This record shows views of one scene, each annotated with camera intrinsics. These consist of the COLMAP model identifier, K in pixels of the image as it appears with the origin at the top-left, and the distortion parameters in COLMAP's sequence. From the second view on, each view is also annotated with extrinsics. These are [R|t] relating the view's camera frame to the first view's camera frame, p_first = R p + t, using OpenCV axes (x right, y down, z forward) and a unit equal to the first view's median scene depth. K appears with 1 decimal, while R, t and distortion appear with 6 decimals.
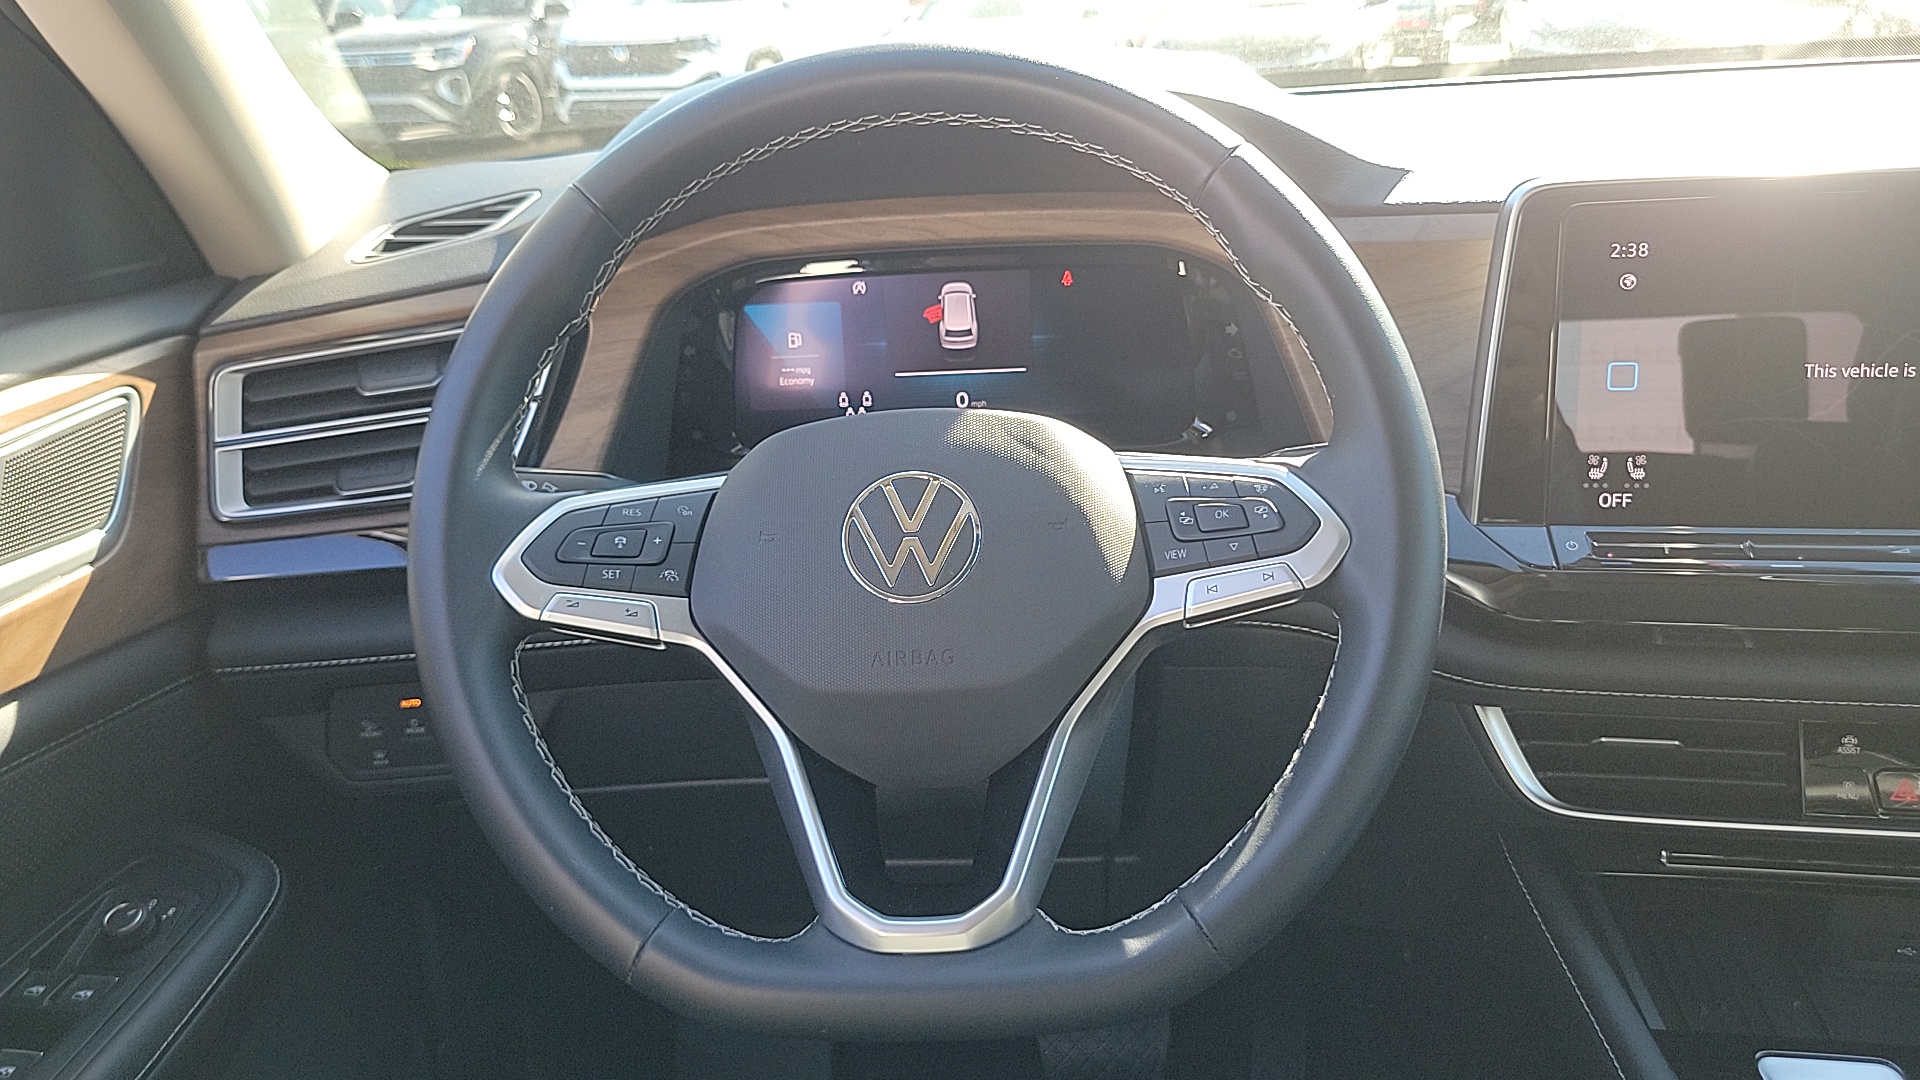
lens RADIAL K [[1485.5, 0, 975.1], [0, 1485.5, 565.6], [0, 0, 1]] dist [0.013847, 0.001288]
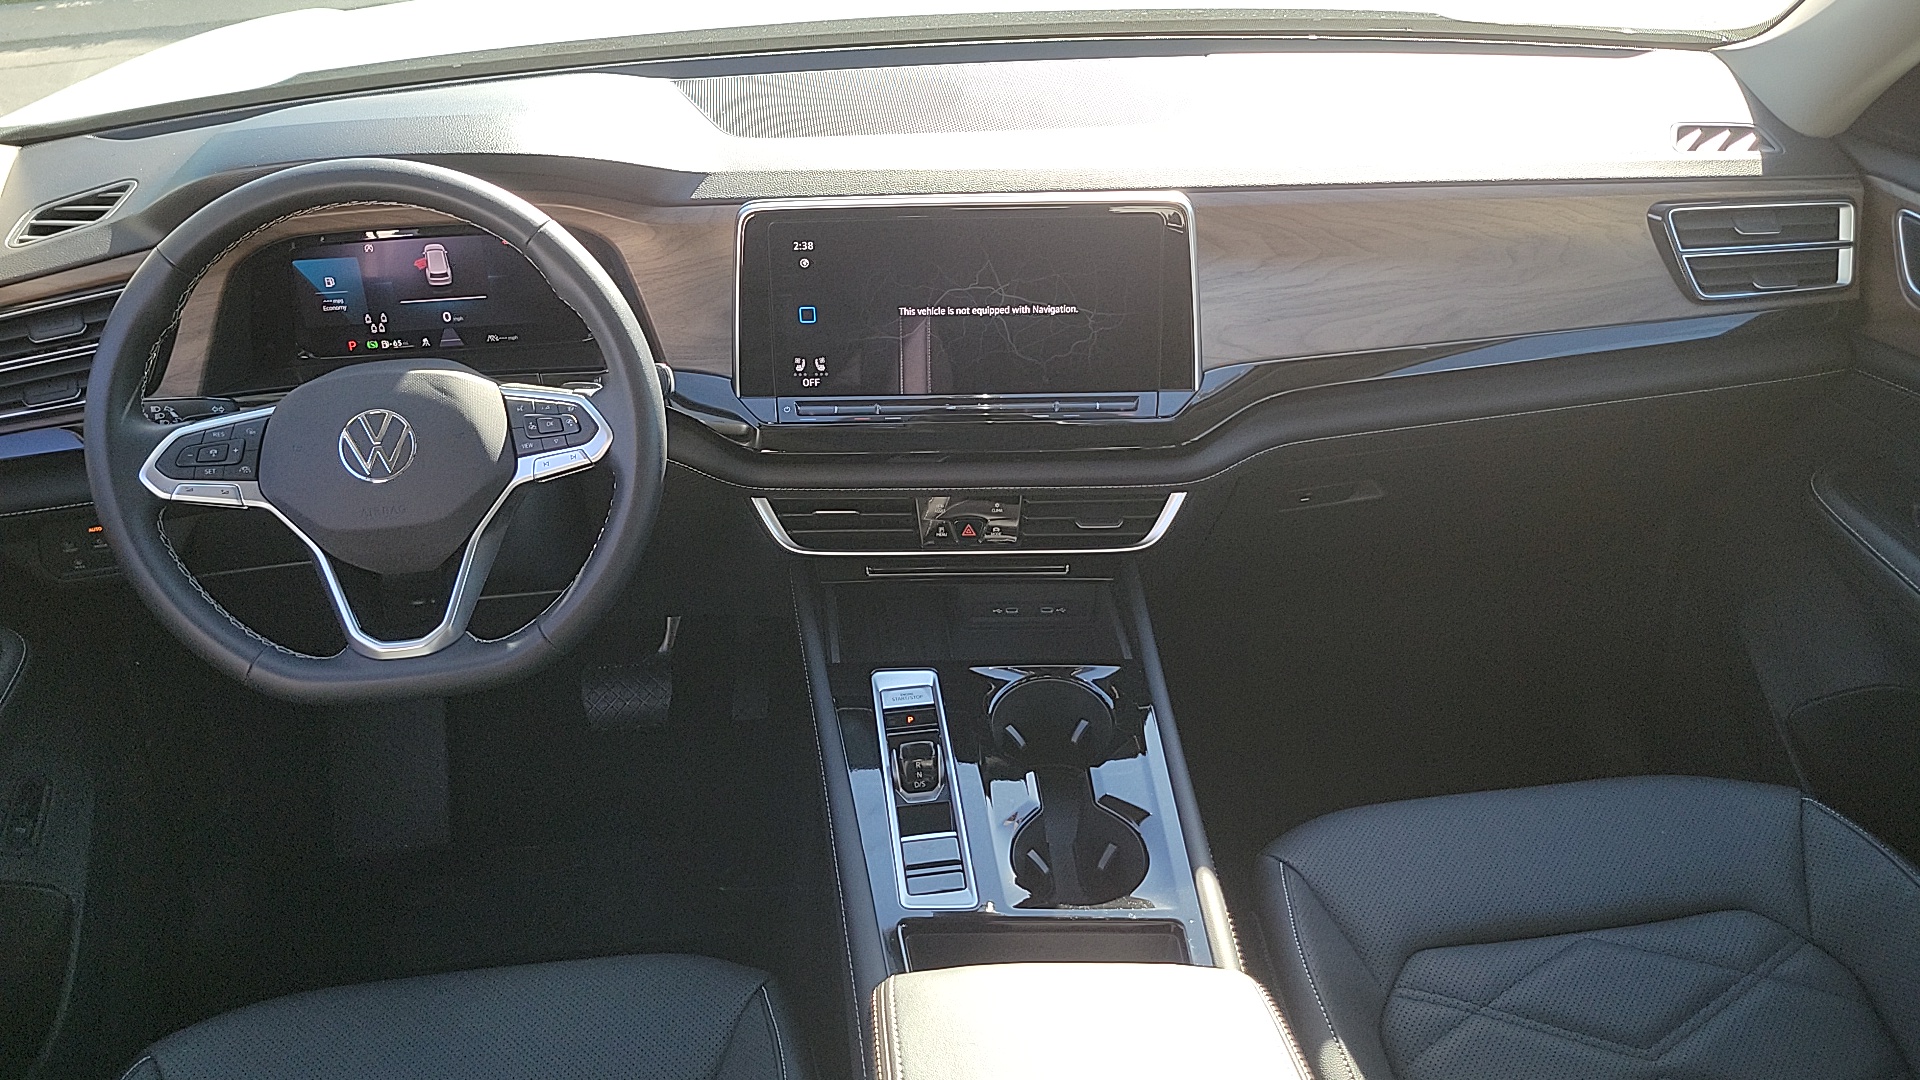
lens RADIAL K [[1477.7, 0, 956.2], [0, 1477.7, 540.5], [0, 0, 1]] dist [0.043791, -0.031364]
pose [[0.983508, -0.067672, 0.167728, 0.330029], [0.034209, 0.980228, 0.194893, -0.227407], [-0.177600, -0.185941, 0.966377, -0.910424]]
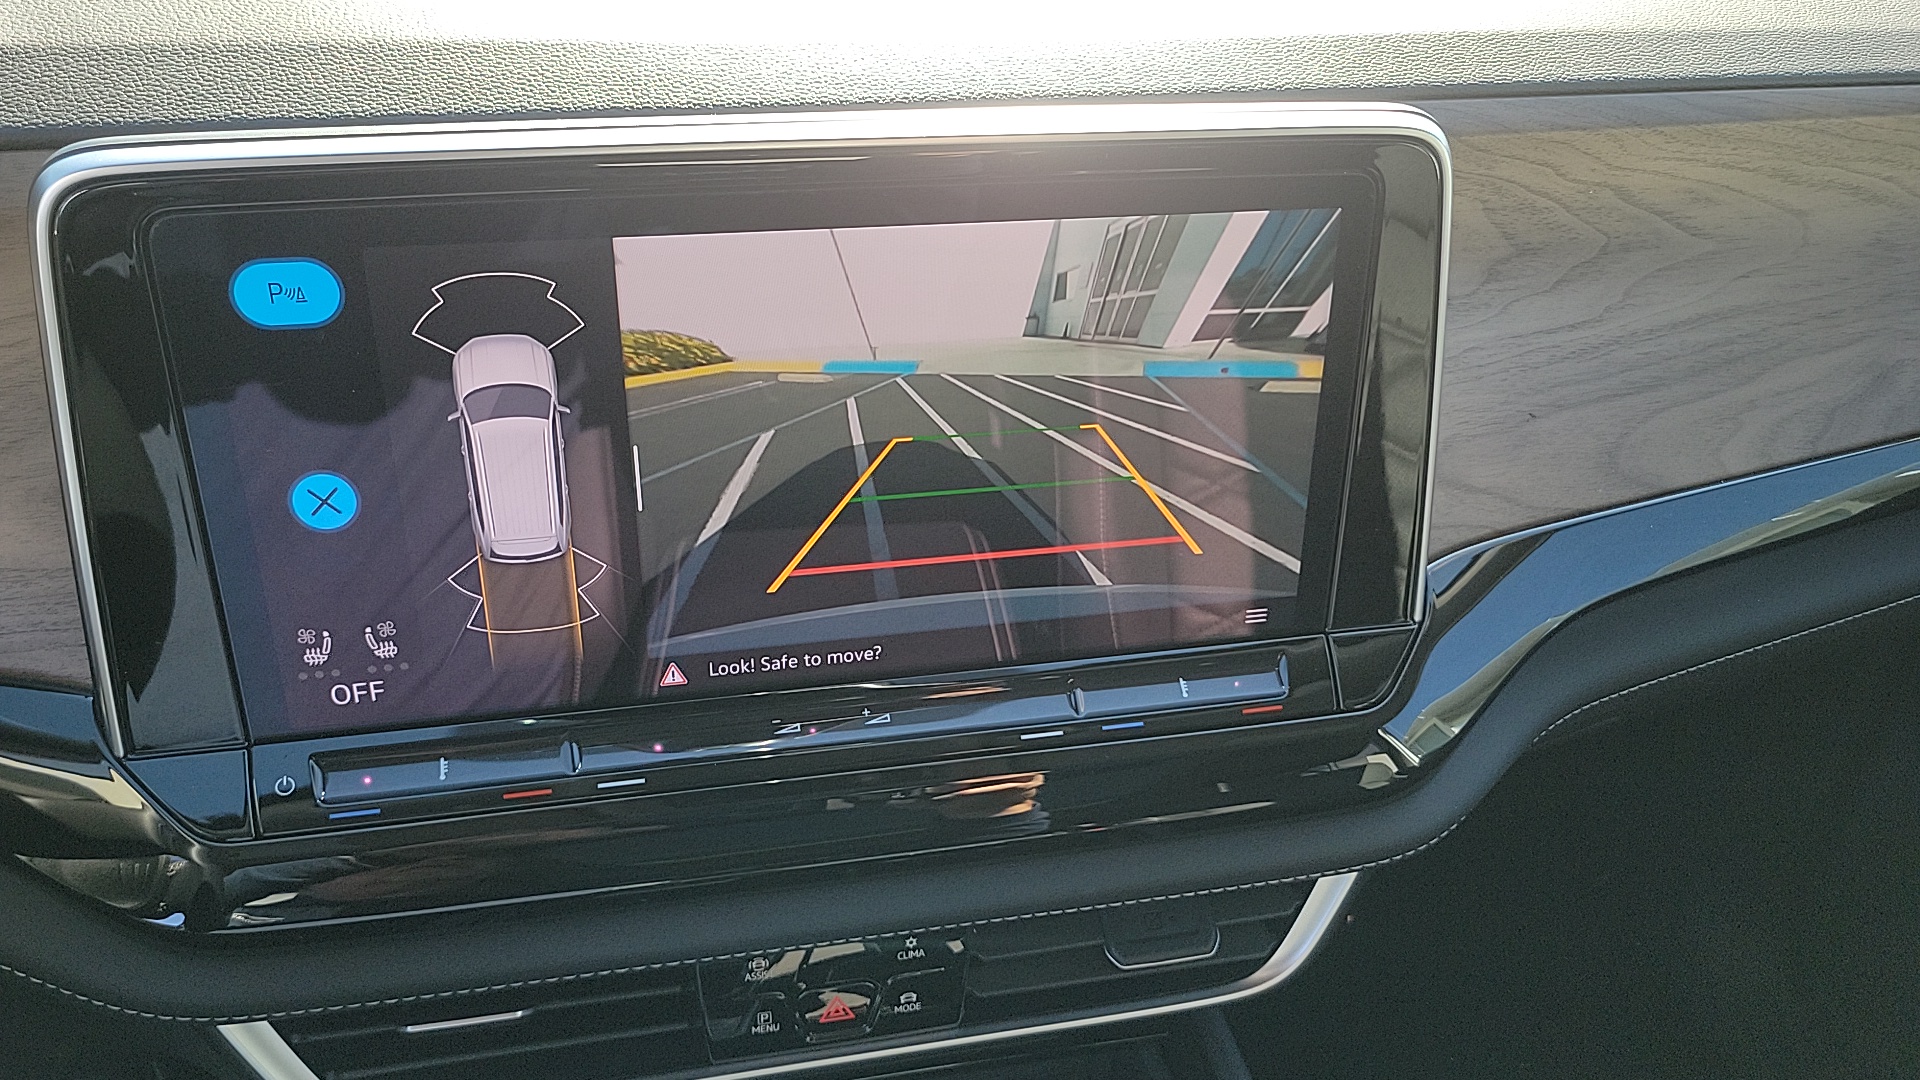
lens RADIAL K [[1489.4, 0, 937.1], [0, 1489.4, 539.0], [0, 0, 1]] dist [0.044334, -0.033090]
pose [[0.912299, -0.146478, 0.382432, 0.480677], [0.049697, 0.966542, 0.251650, -0.276308], [-0.406497, -0.210574, 0.889055, 0.442780]]
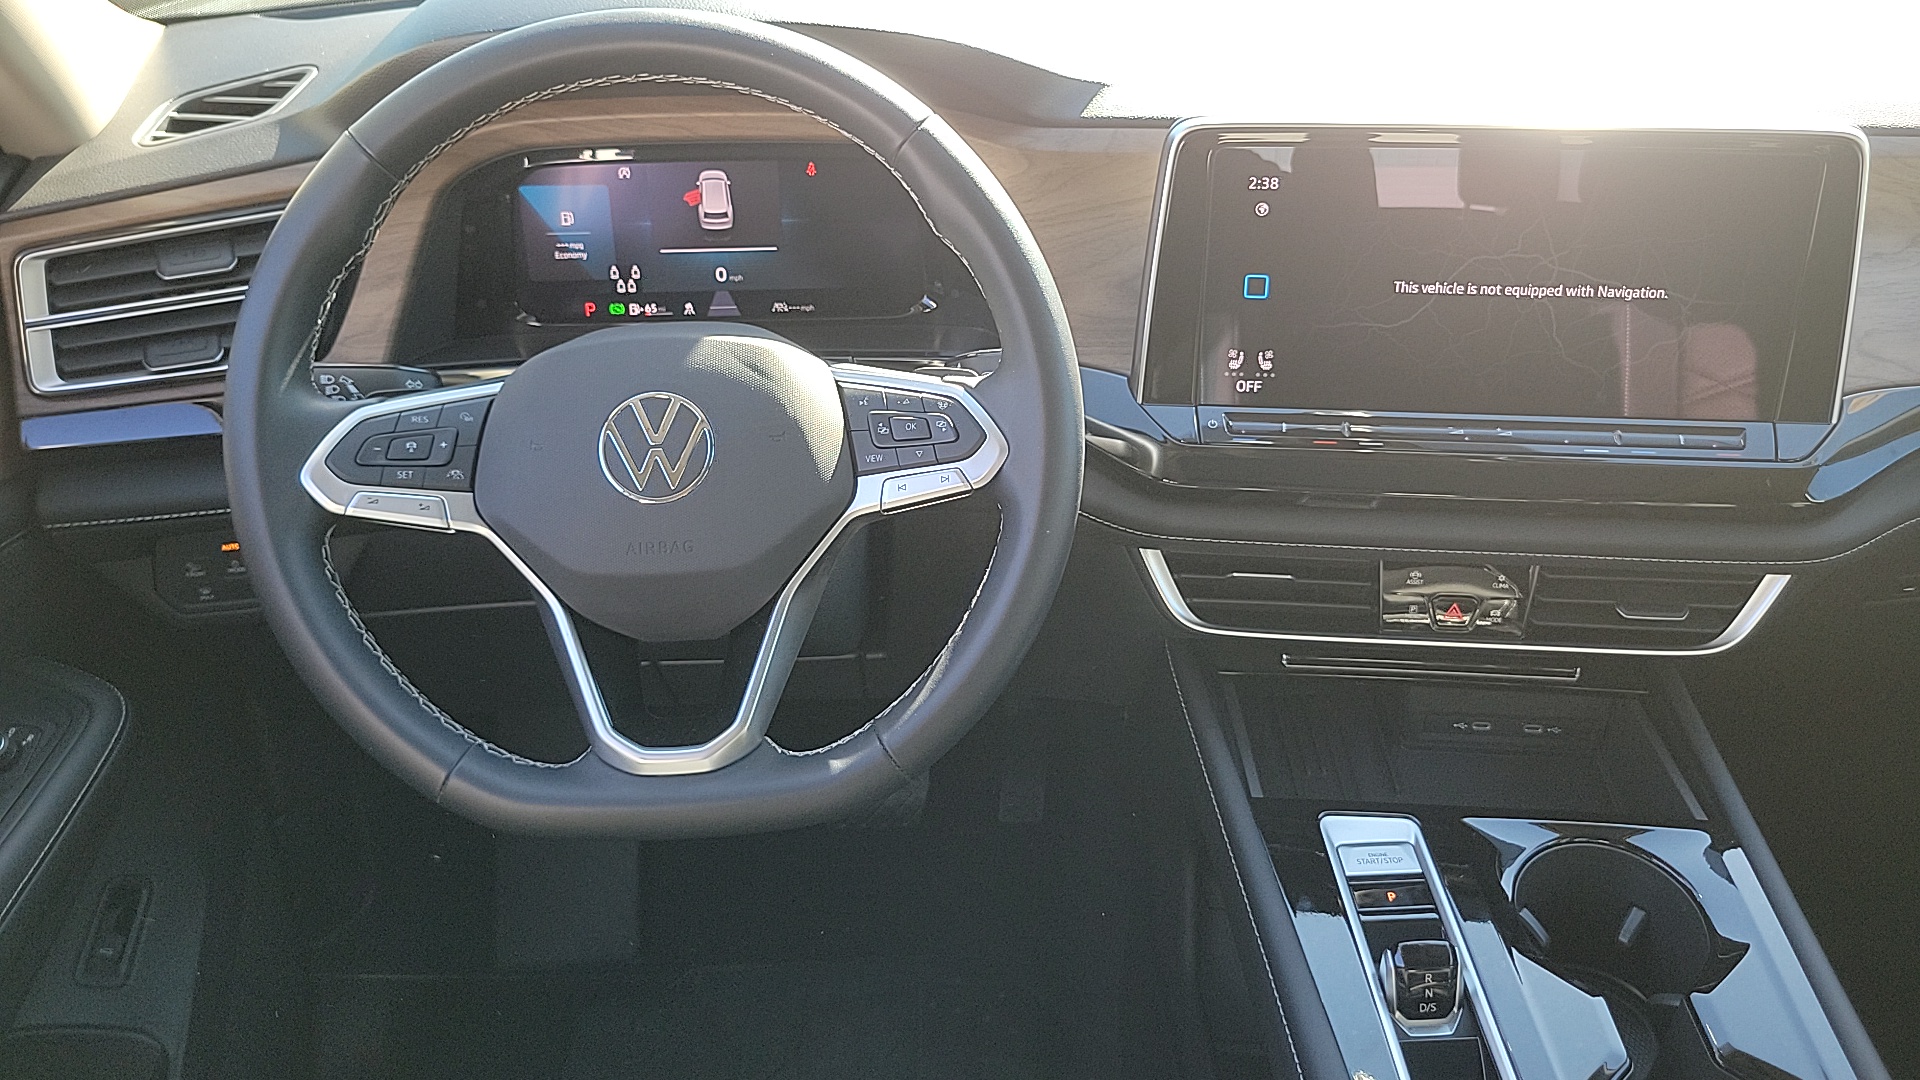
lens RADIAL K [[1482.6, 0, 984.9], [0, 1482.6, 545.2], [0, 0, 1]] dist [0.029740, -0.025737]
pose [[0.993128, -0.013454, 0.116254, 0.076912], [-0.007136, 0.984561, 0.174896, -0.145926], [-0.116813, -0.174524, 0.977700, -0.230336]]
